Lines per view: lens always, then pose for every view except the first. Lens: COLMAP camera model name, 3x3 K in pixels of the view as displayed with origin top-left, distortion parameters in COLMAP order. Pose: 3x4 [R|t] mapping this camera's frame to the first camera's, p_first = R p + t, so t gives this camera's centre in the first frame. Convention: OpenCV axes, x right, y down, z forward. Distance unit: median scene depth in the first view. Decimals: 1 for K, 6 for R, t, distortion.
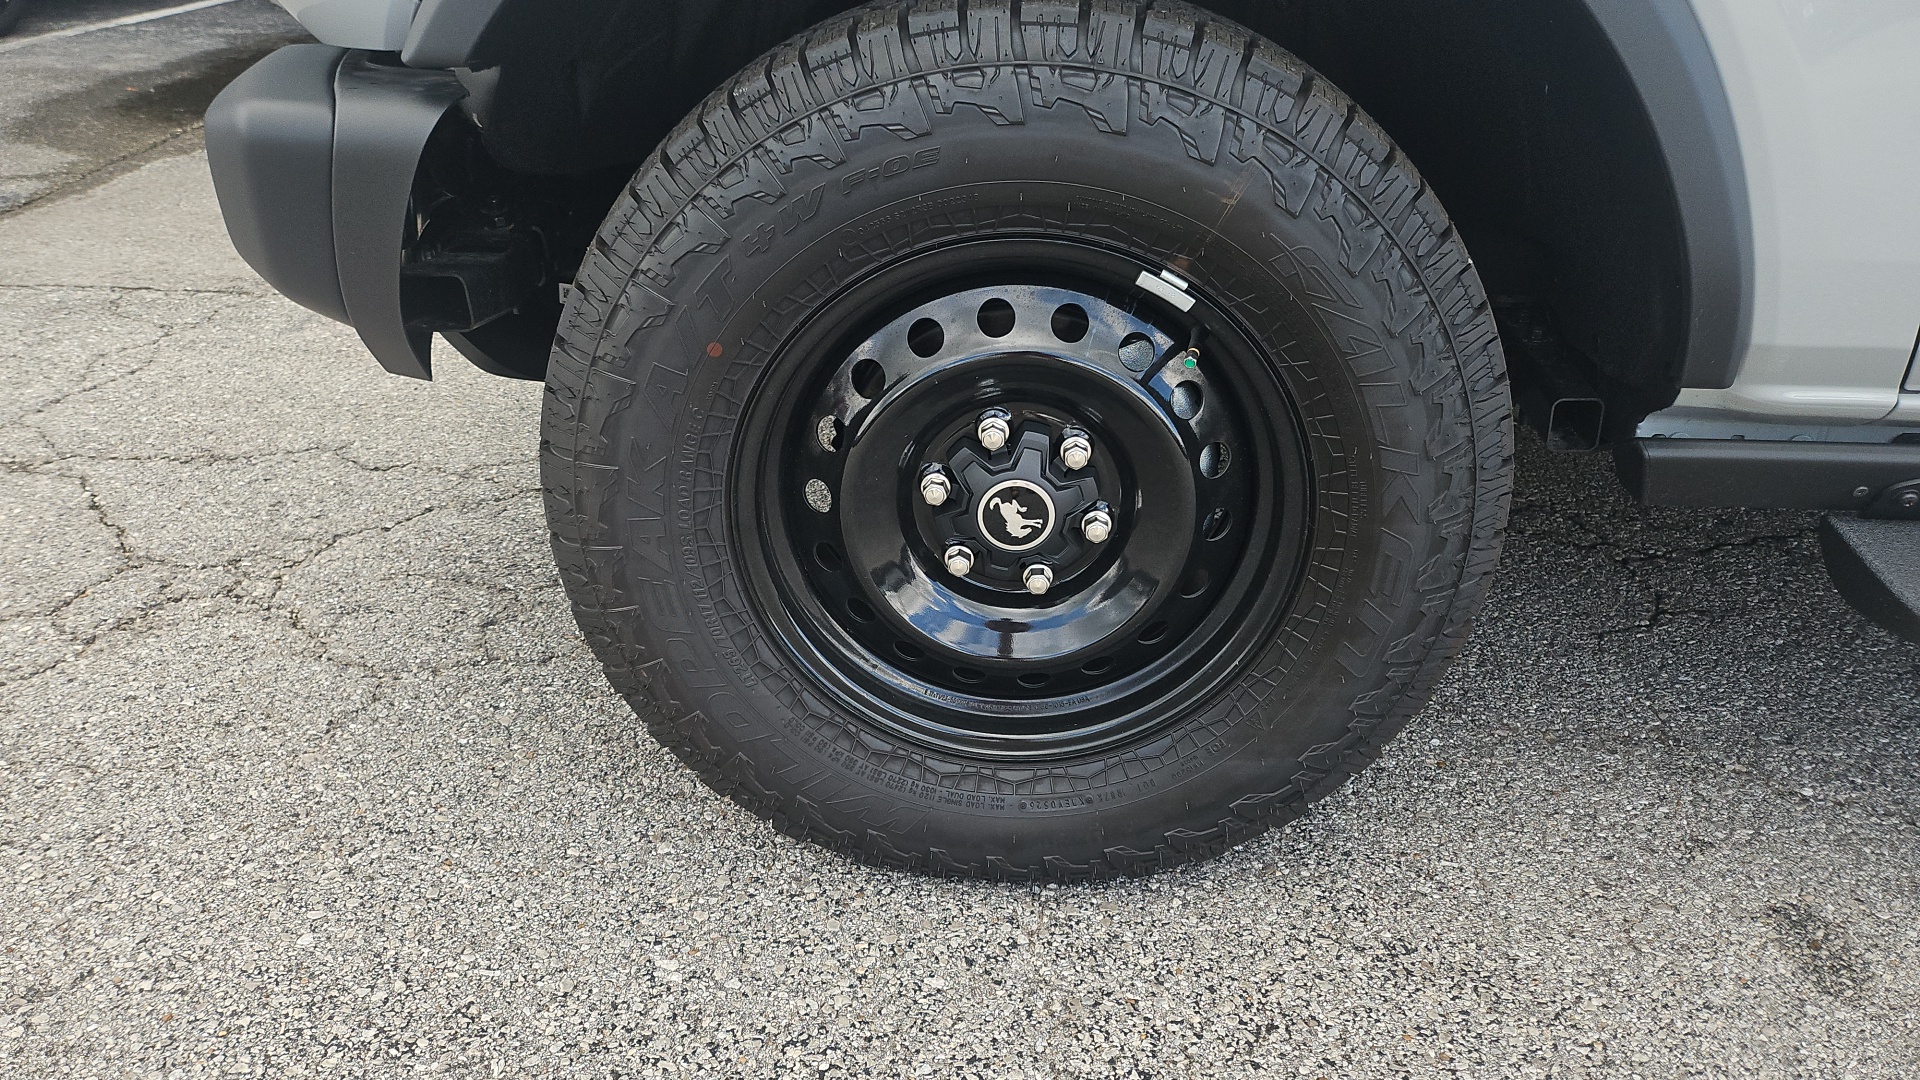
lens RADIAL K [[1349.8, 0, 960.0], [0, 1349.8, 540.0], [0, 0, 1]] dist [0.041634, -0.064329]
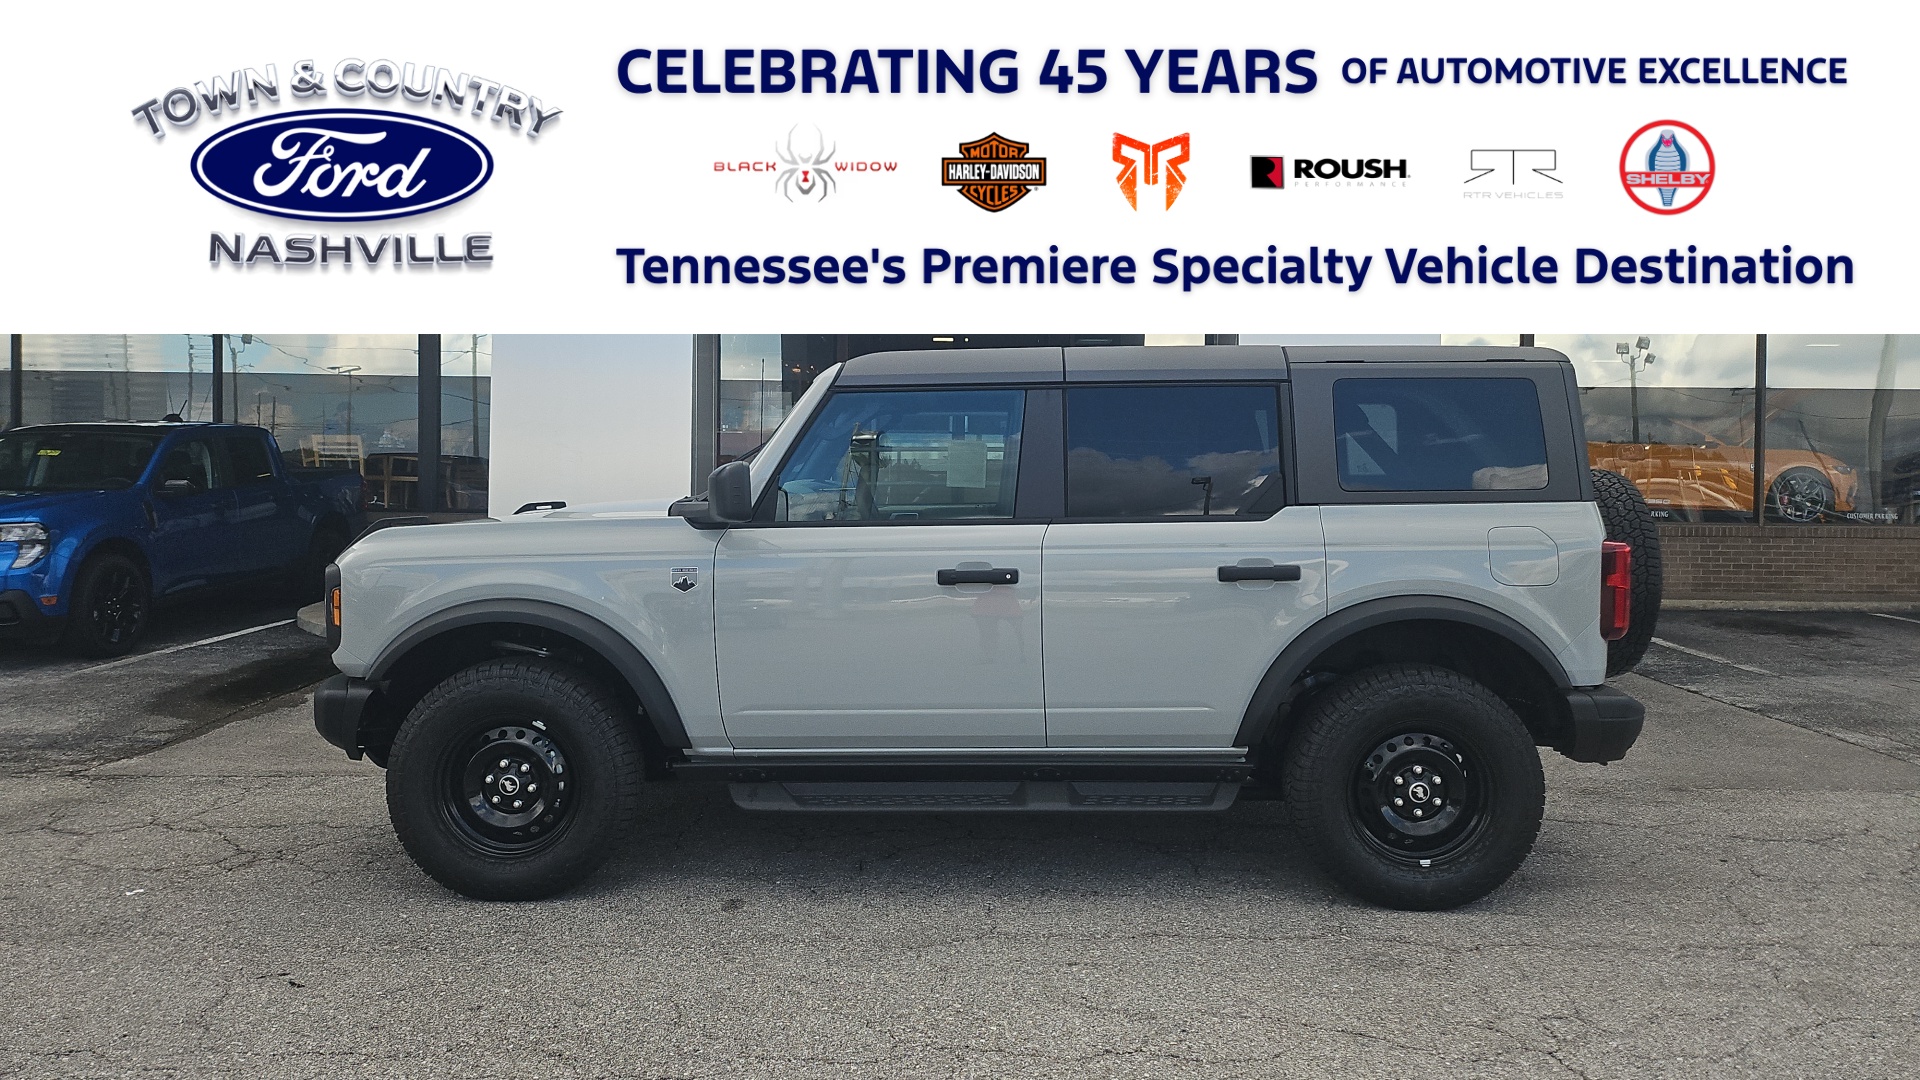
lens RADIAL K [[1359.9, 0, 953.4], [0, 1359.9, 528.5], [0, 0, 1]] dist [0.046618, -0.000503]
pose [[0.999538, -0.023074, 0.019804, 1.211658], [0.029112, 0.914219, -0.404174, 0.901310], [-0.008779, 0.404563, 0.914468, -2.813258]]
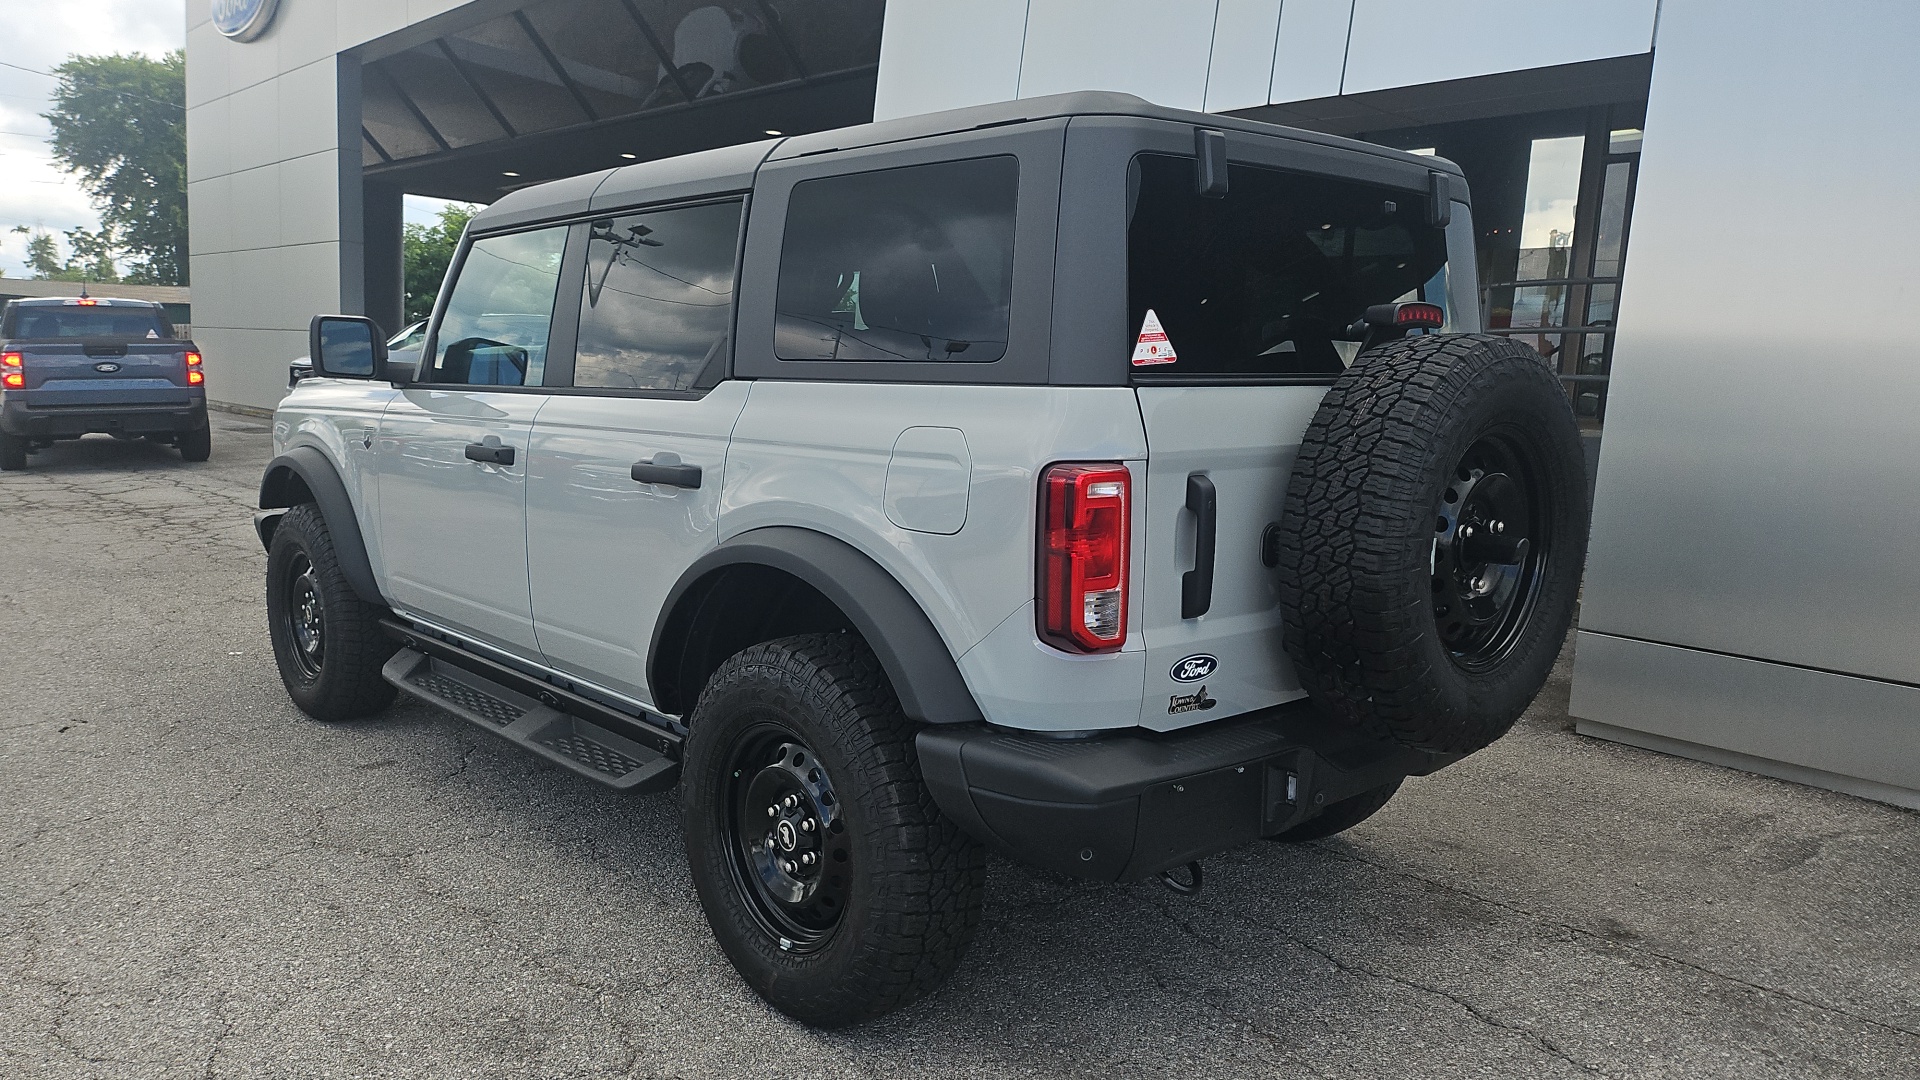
lens RADIAL K [[1326.2, 0, 958.2], [0, 1326.2, 565.5], [0, 0, 1]] dist [0.040919, 0.000608]
pose [[0.711410, 0.100009, -0.695624, 4.317481], [-0.320617, 0.927000, -0.194619, 0.004609], [0.625380, 0.361483, 0.691542, -0.698614]]
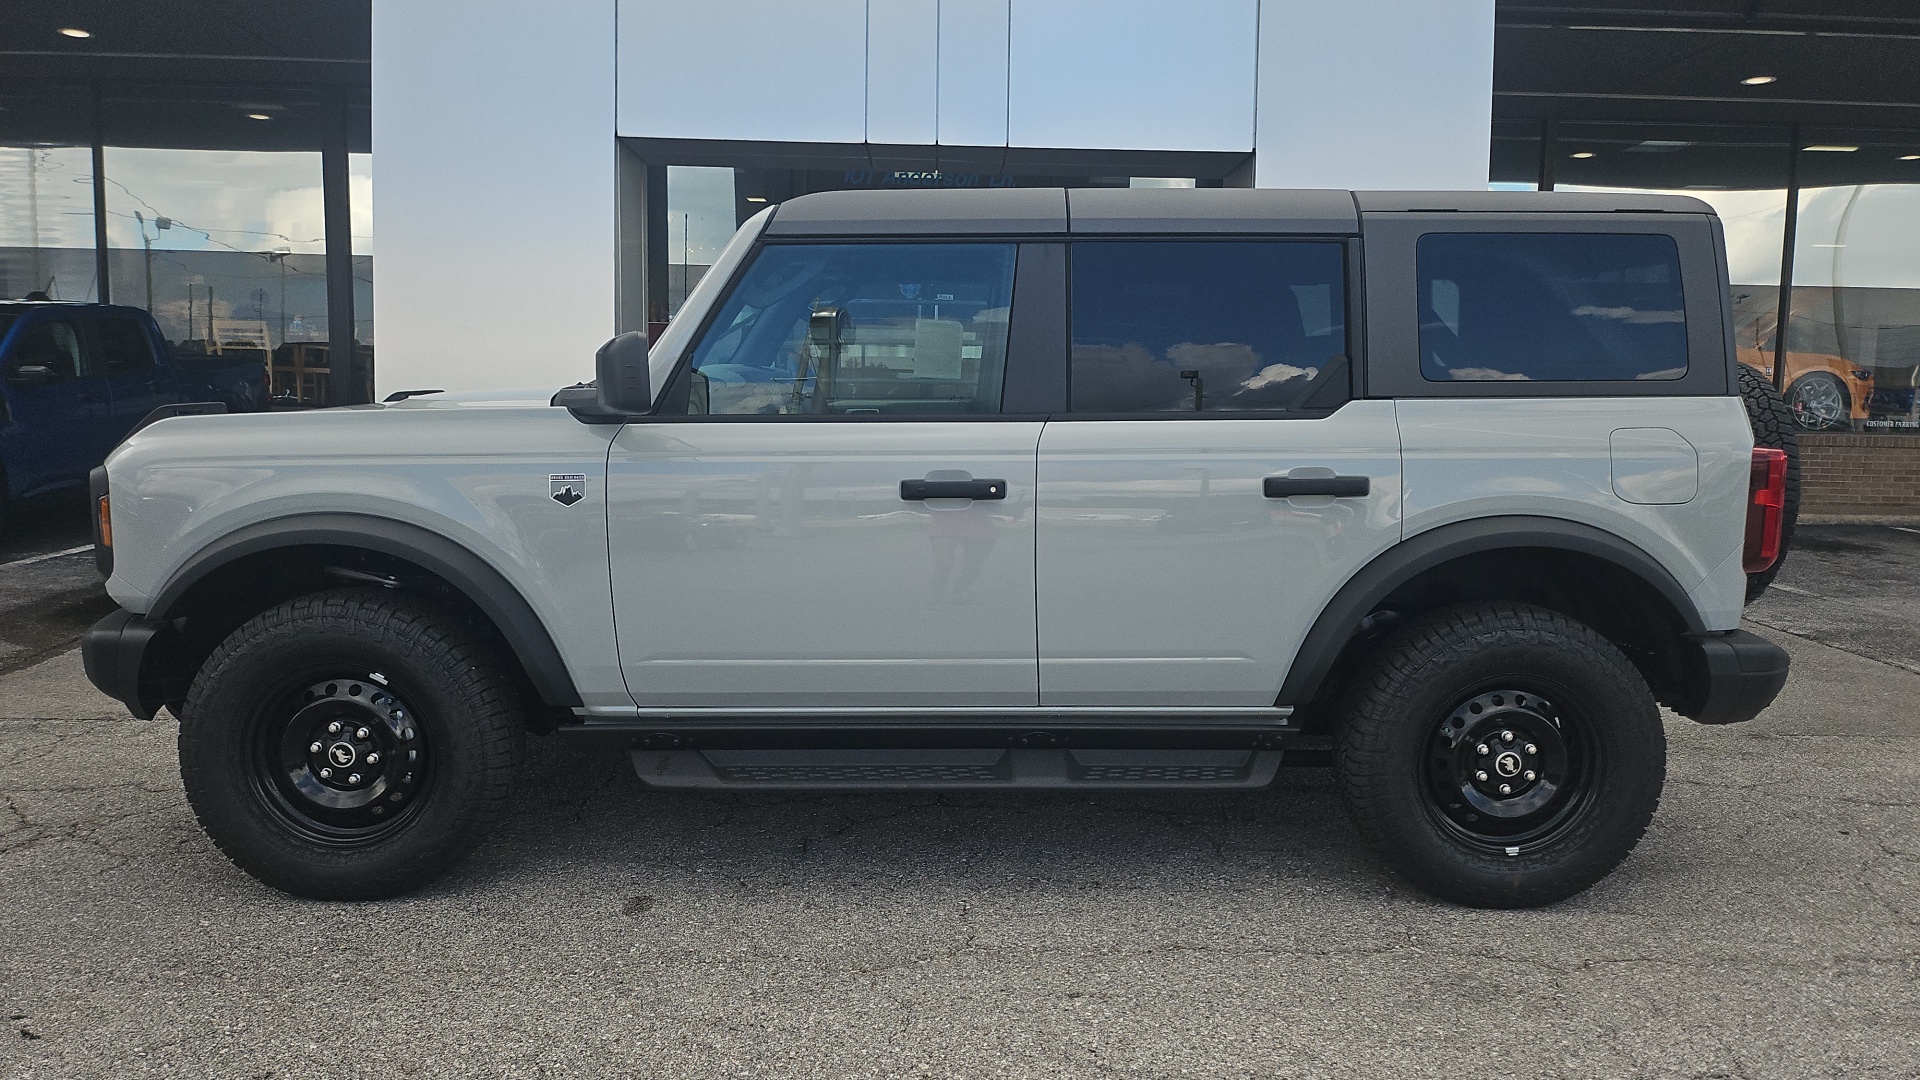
lens RADIAL K [[1351.0, 0, 967.3], [0, 1351.0, 556.2], [0, 0, 1]] dist [0.085201, -0.100187]
pose [[0.998443, -0.020136, 0.052012, 1.227688], [0.035722, 0.947051, -0.319089, 0.561276], [-0.042833, 0.320450, 0.946297, -2.003535]]
